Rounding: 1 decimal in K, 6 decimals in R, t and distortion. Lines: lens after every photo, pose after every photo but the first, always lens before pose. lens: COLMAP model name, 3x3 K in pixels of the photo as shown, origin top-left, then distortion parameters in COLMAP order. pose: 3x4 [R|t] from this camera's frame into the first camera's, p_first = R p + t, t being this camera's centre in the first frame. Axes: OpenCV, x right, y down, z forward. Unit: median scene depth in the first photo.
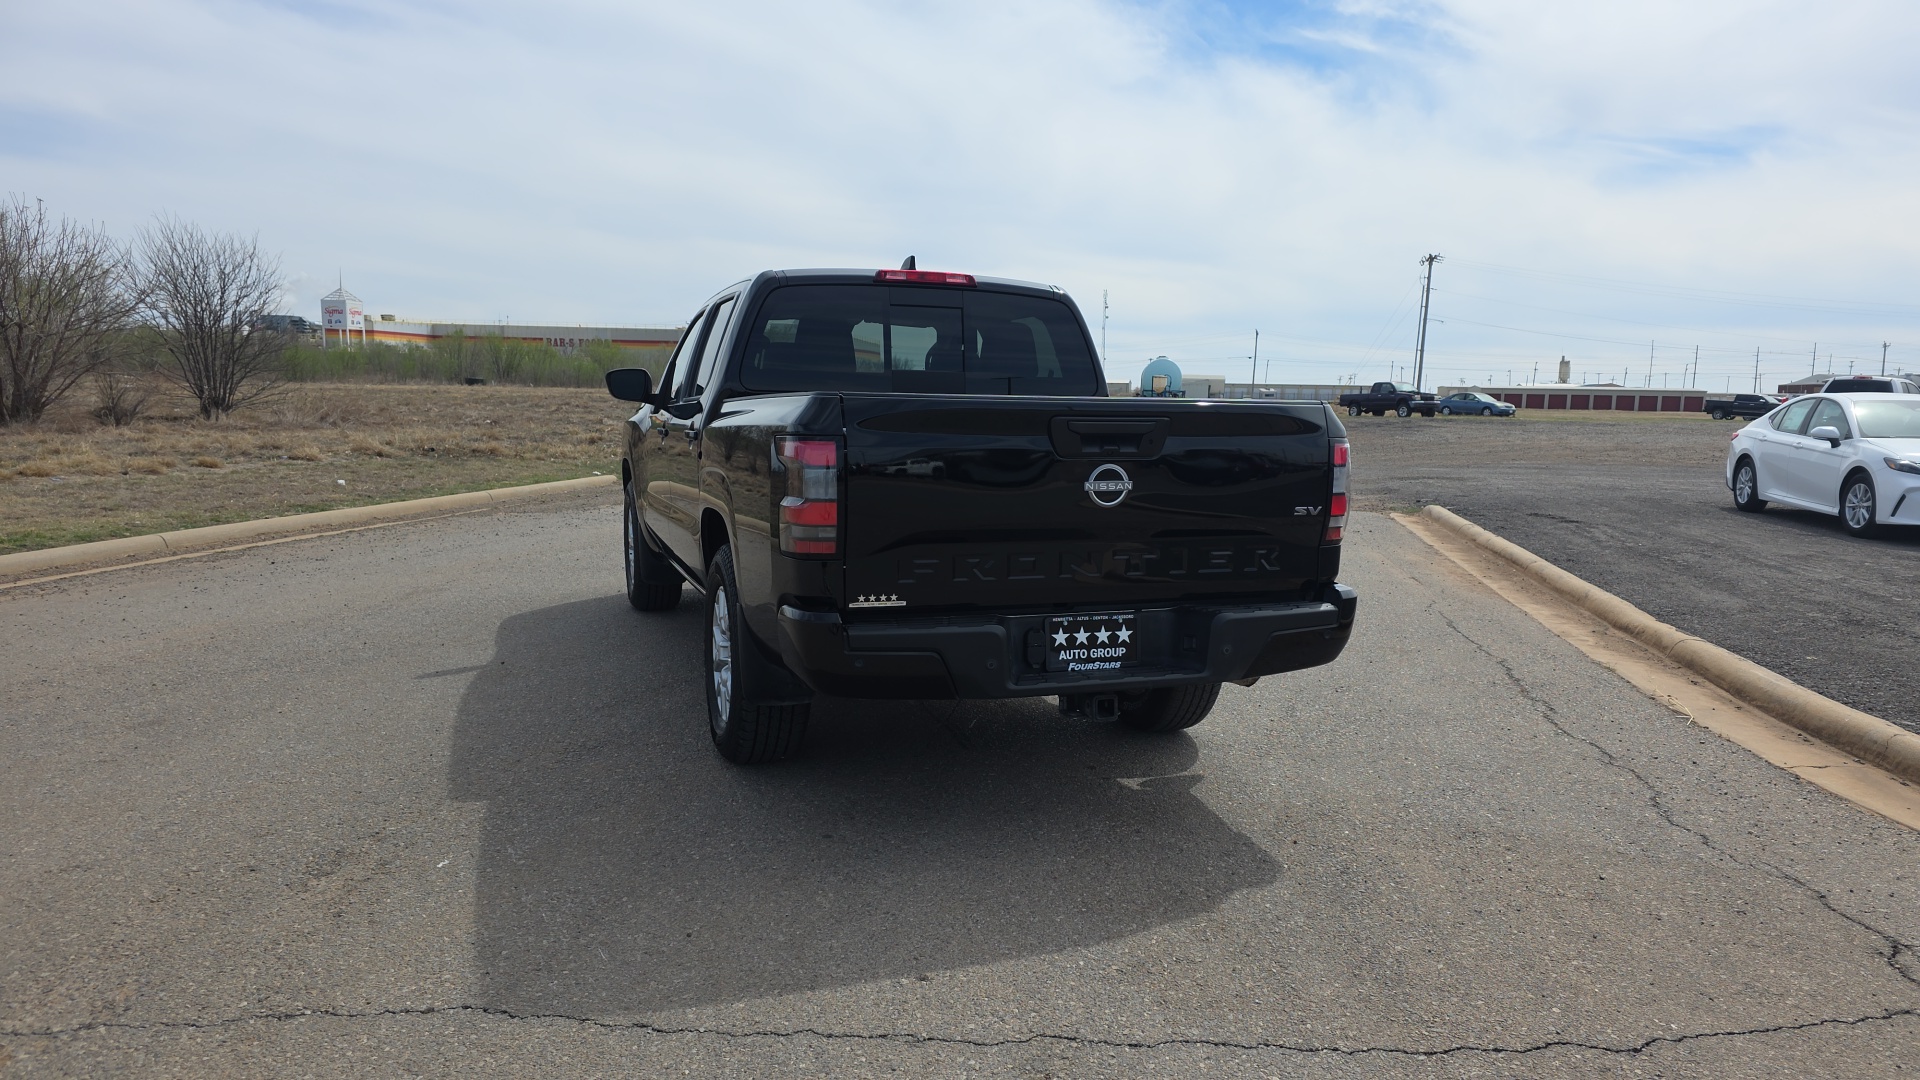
lens RADIAL K [[1273.3, 0, 1014.1], [0, 1273.3, 634.3], [0, 0, 1]] dist [0.058616, -0.048159]
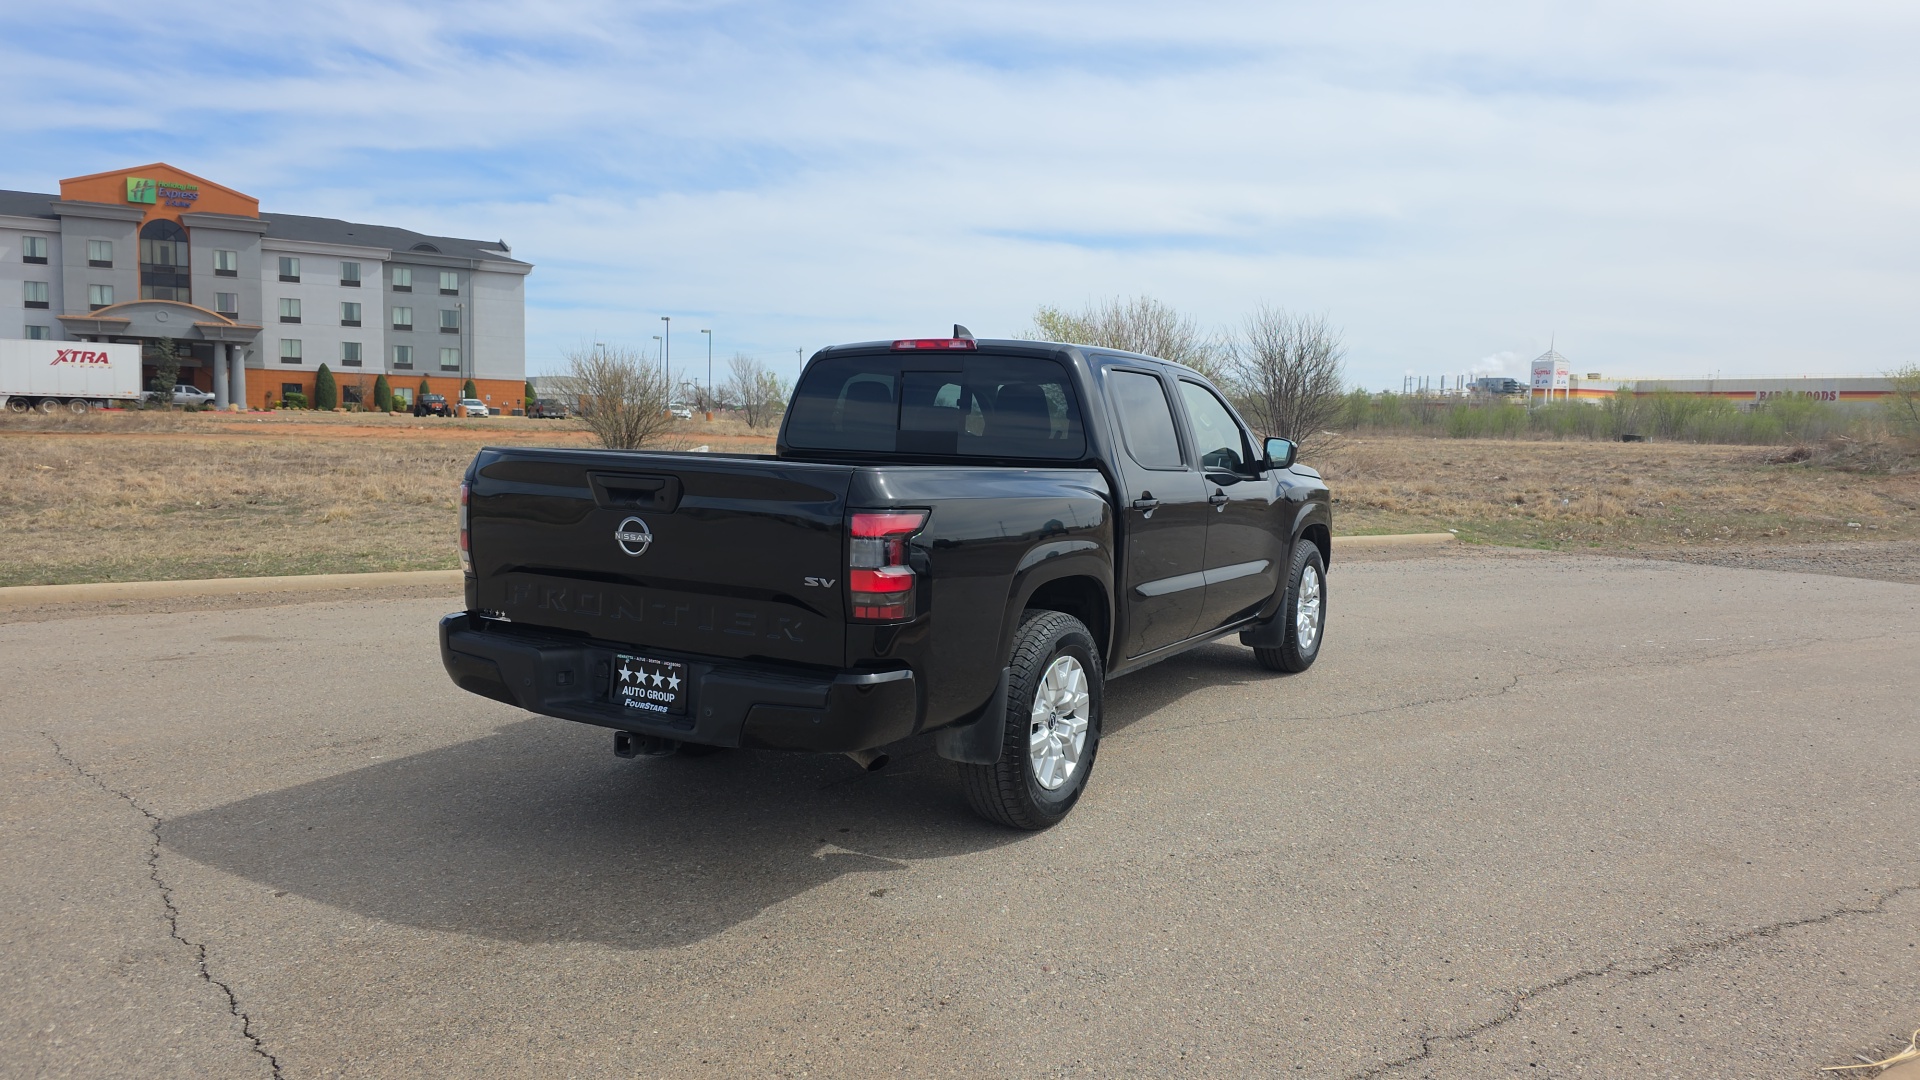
lens RADIAL K [[1312.1, 0, 974.6], [0, 1312.1, 541.8], [0, 0, 1]] dist [0.032049, -0.047607]
pose [[0.631171, 0.069973, -0.772481, 0.937938], [-0.158556, 0.986532, -0.040189, -0.095607], [0.759265, 0.147848, 0.633765, 0.432719]]
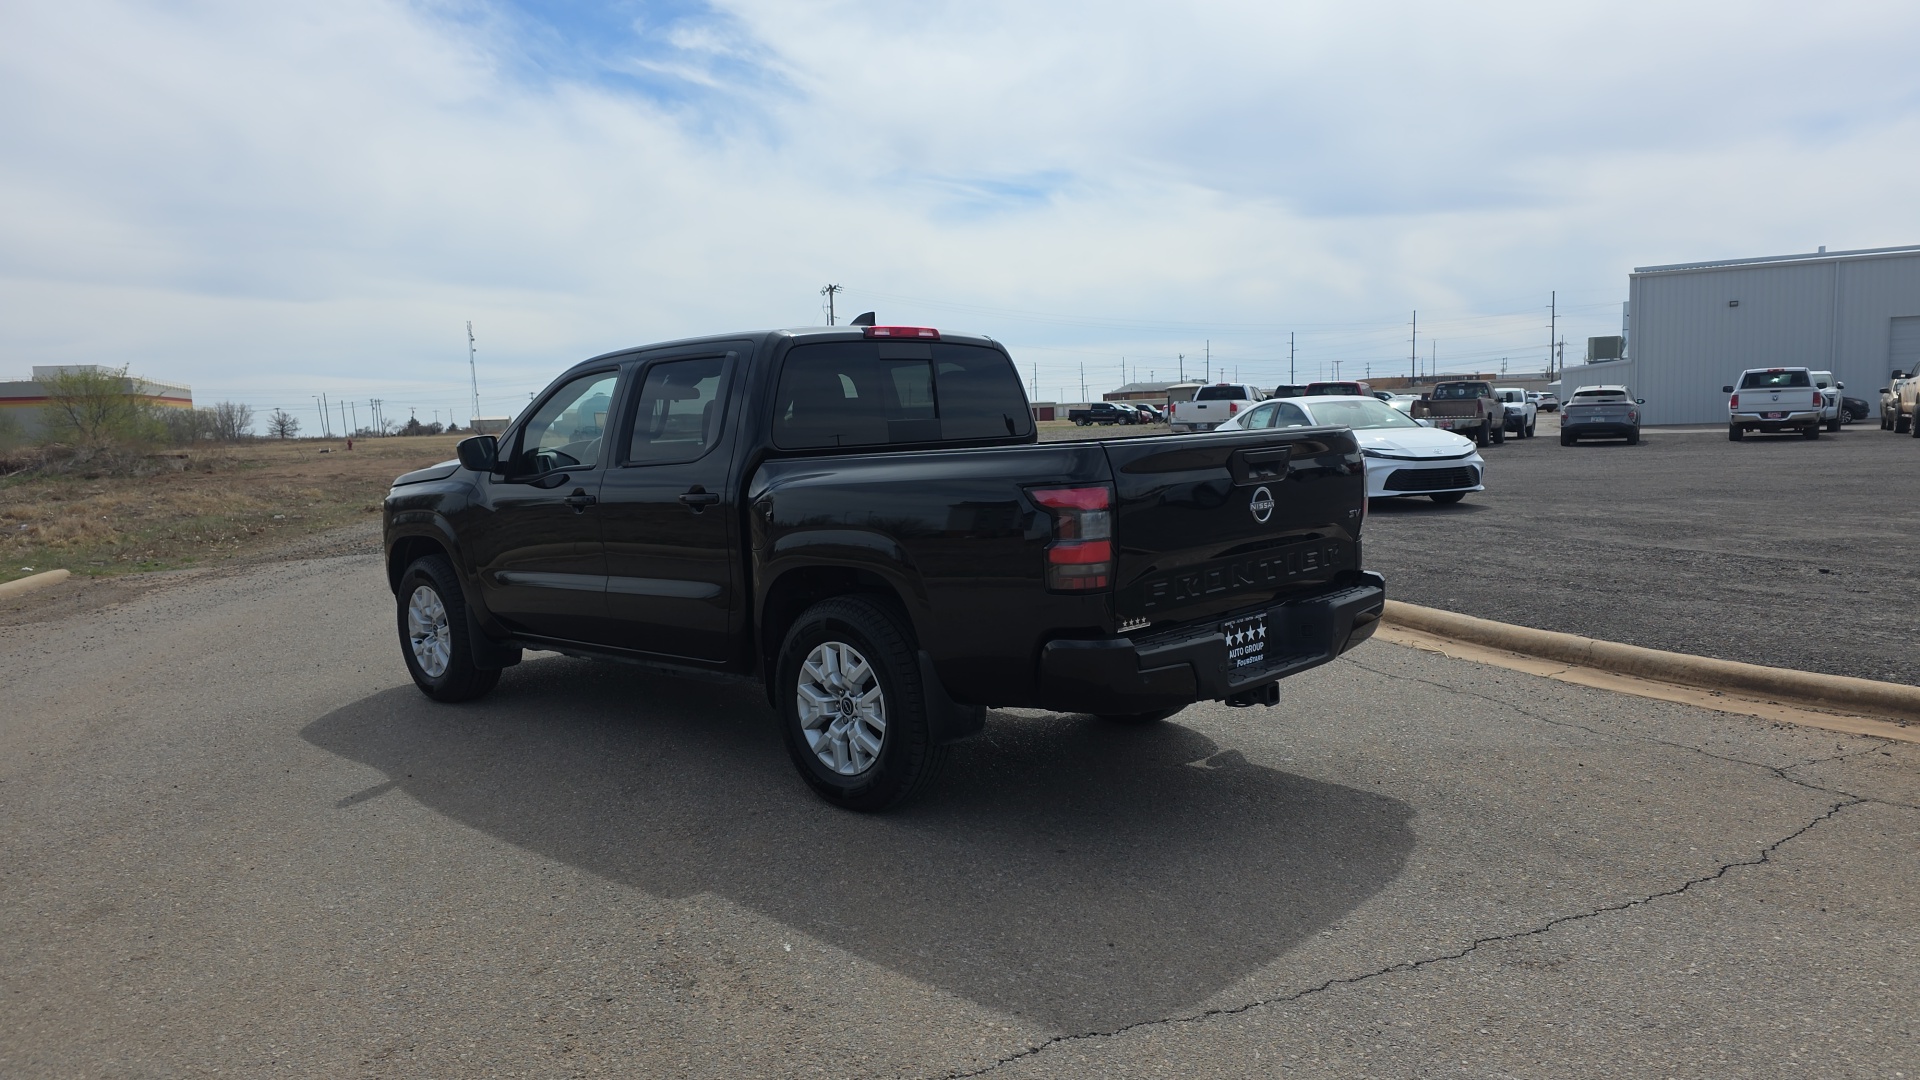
lens RADIAL K [[1287.8, 0, 1010.2], [0, 1287.8, 613.4], [0, 0, 1]] dist [0.063786, -0.046735]
pose [[0.895233, -0.122902, 0.428315, -0.555756], [0.139437, 0.990204, -0.007310, -0.034706], [-0.423221, 0.066267, 0.903600, 0.019228]]
